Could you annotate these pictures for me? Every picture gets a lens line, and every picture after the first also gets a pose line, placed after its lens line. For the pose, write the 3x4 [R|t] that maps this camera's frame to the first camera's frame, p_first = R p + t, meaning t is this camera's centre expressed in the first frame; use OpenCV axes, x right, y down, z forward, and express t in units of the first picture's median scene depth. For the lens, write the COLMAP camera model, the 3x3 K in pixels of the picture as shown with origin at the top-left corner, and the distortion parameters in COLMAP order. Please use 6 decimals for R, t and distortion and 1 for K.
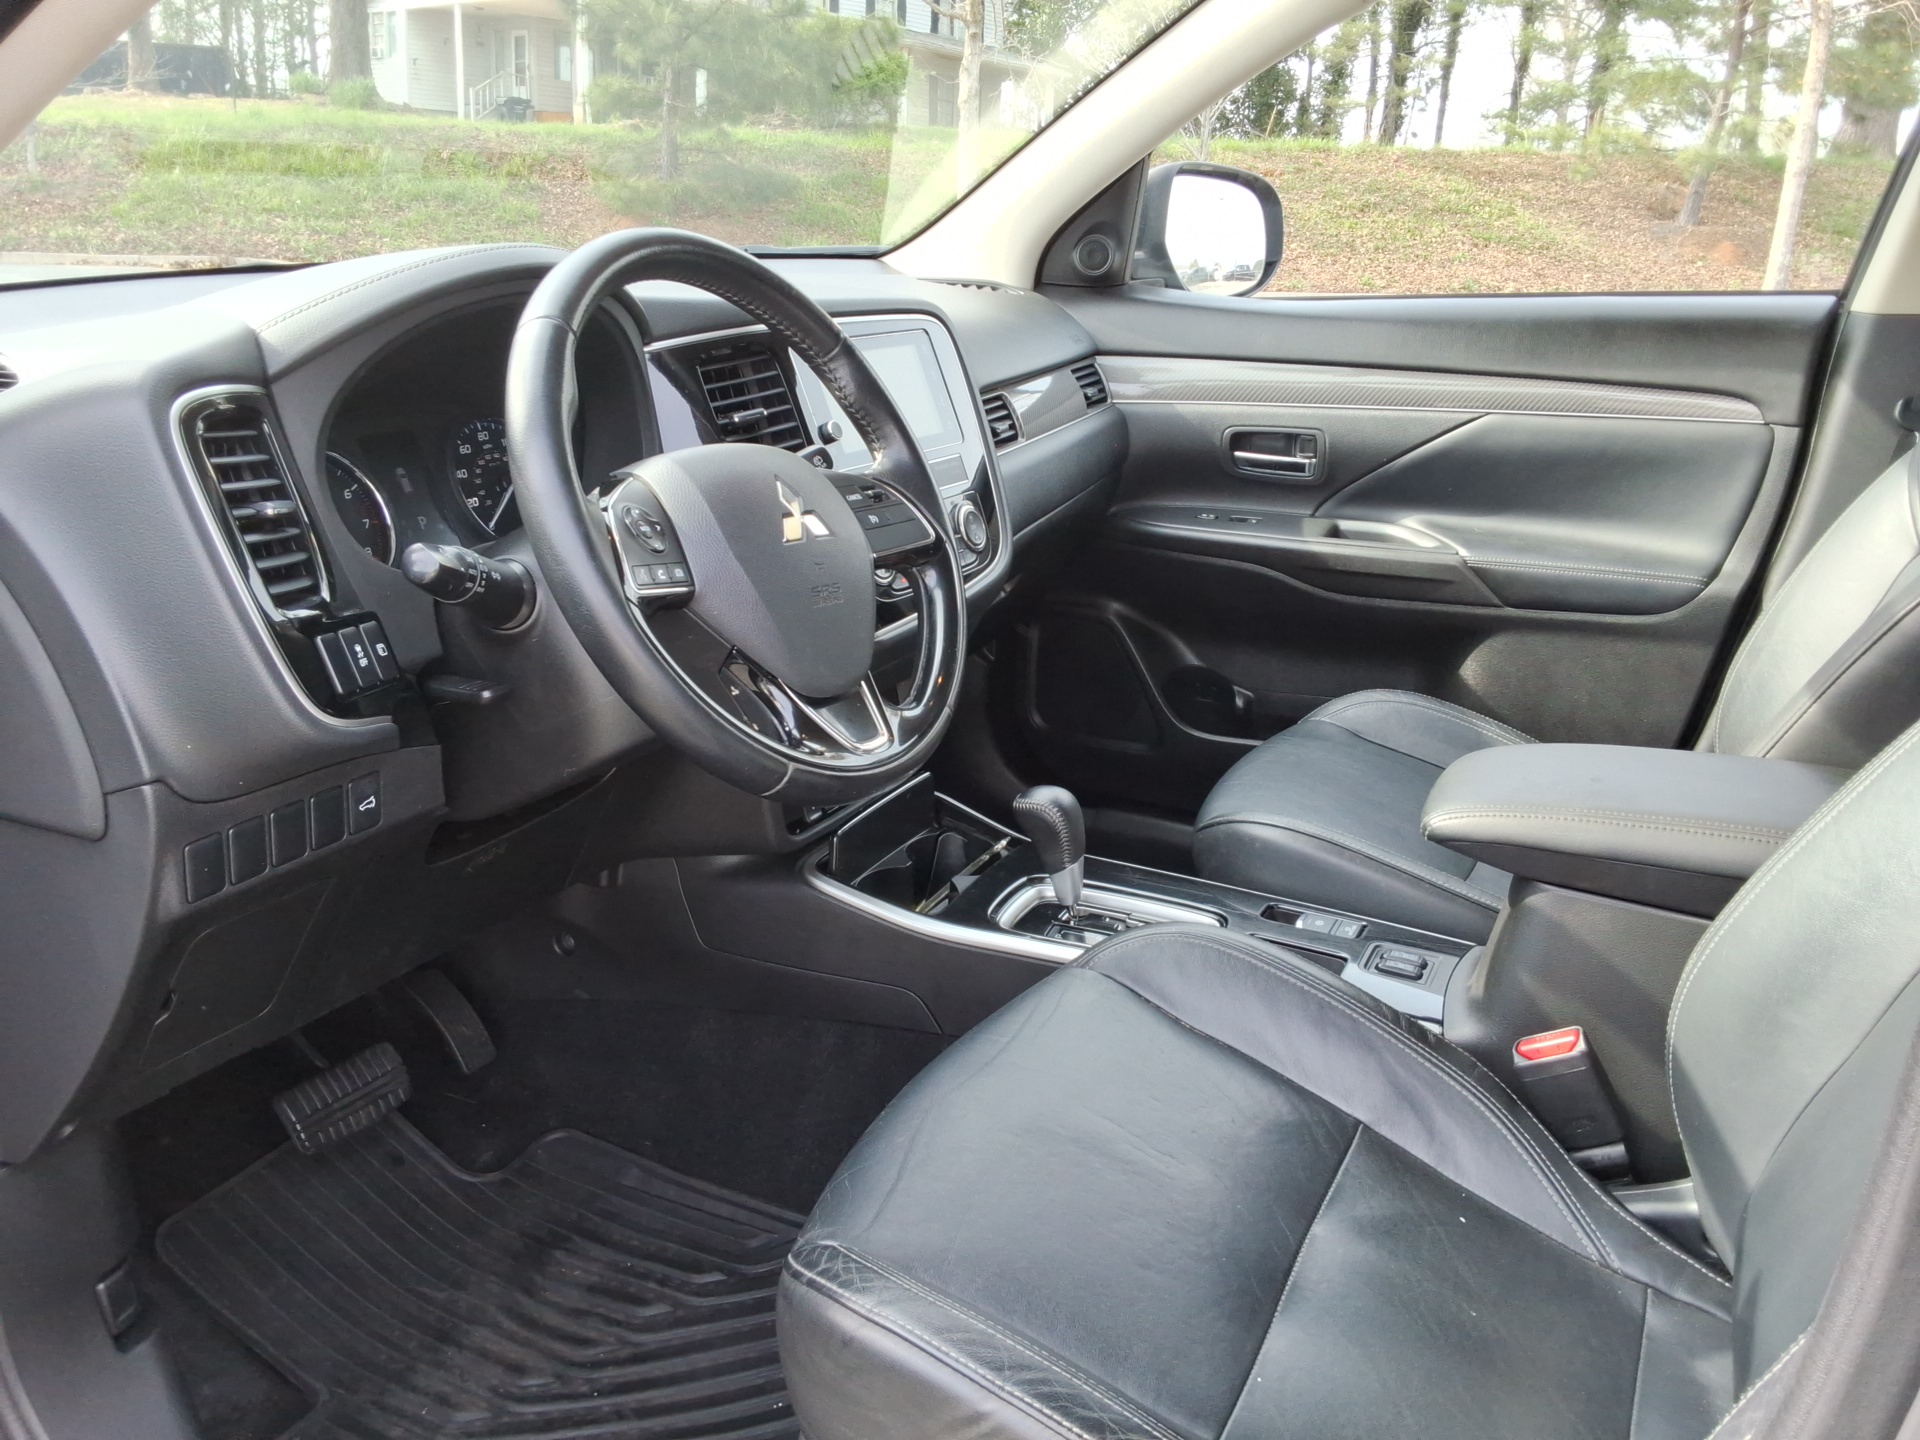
lens RADIAL K [[1537.4, 0, 983.7], [0, 1537.4, 684.6], [0, 0, 1]] dist [0.111551, -0.182979]
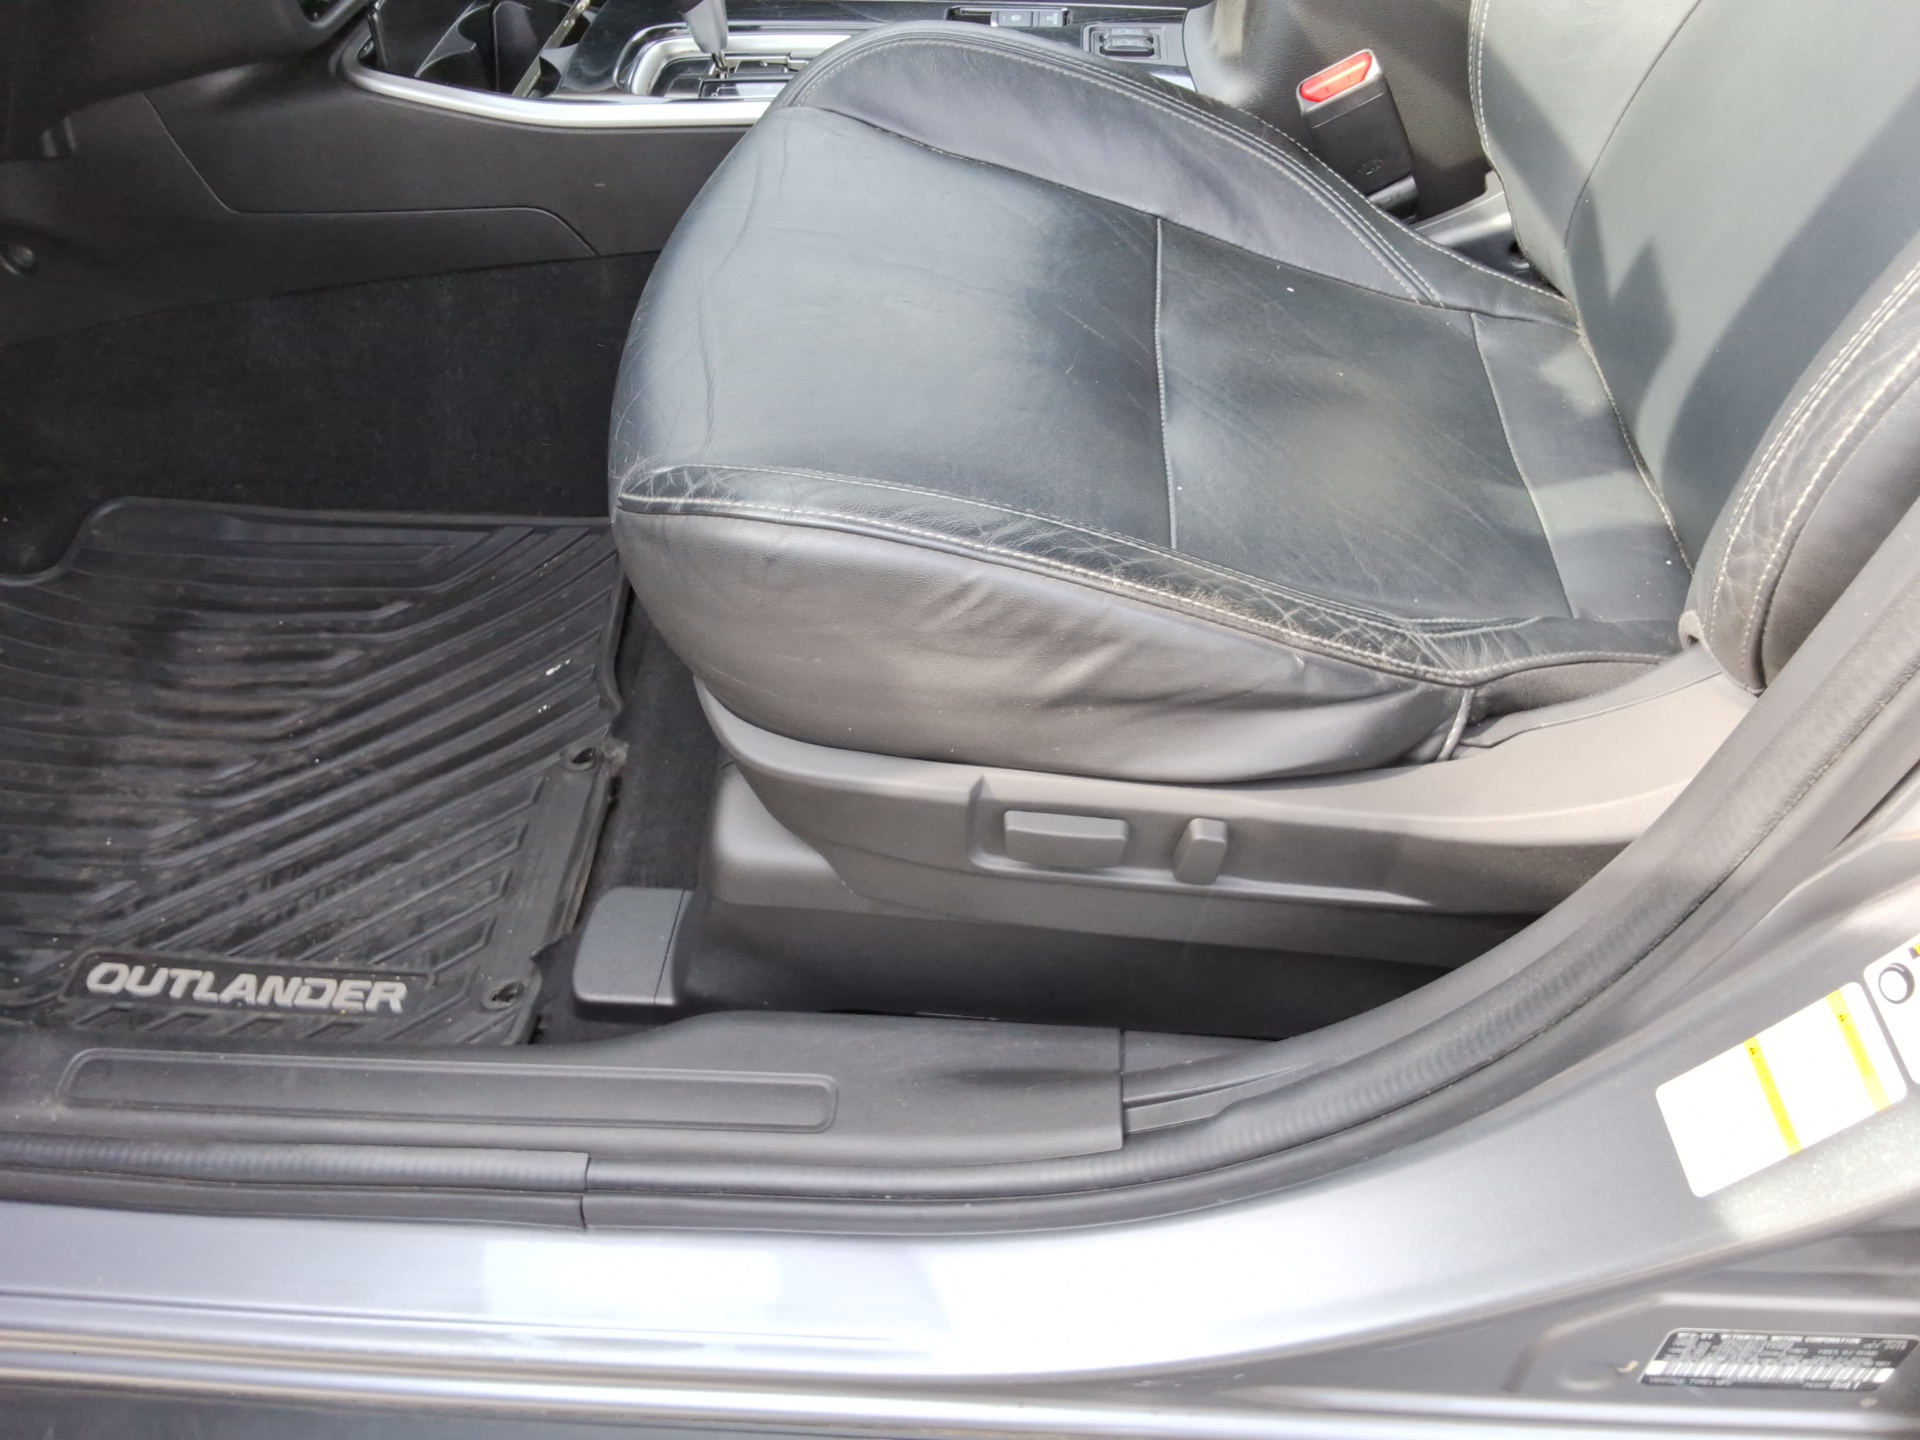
lens RADIAL K [[1537.4, 0, 955.5], [0, 1537.4, 702.7], [0, 0, 1]] dist [0.111551, -0.182979]
pose [[0.918467, -0.290598, 0.268276, -0.167450], [0.142060, 0.875457, 0.461946, 0.101678], [-0.369105, -0.386171, 0.845360, 0.204628]]
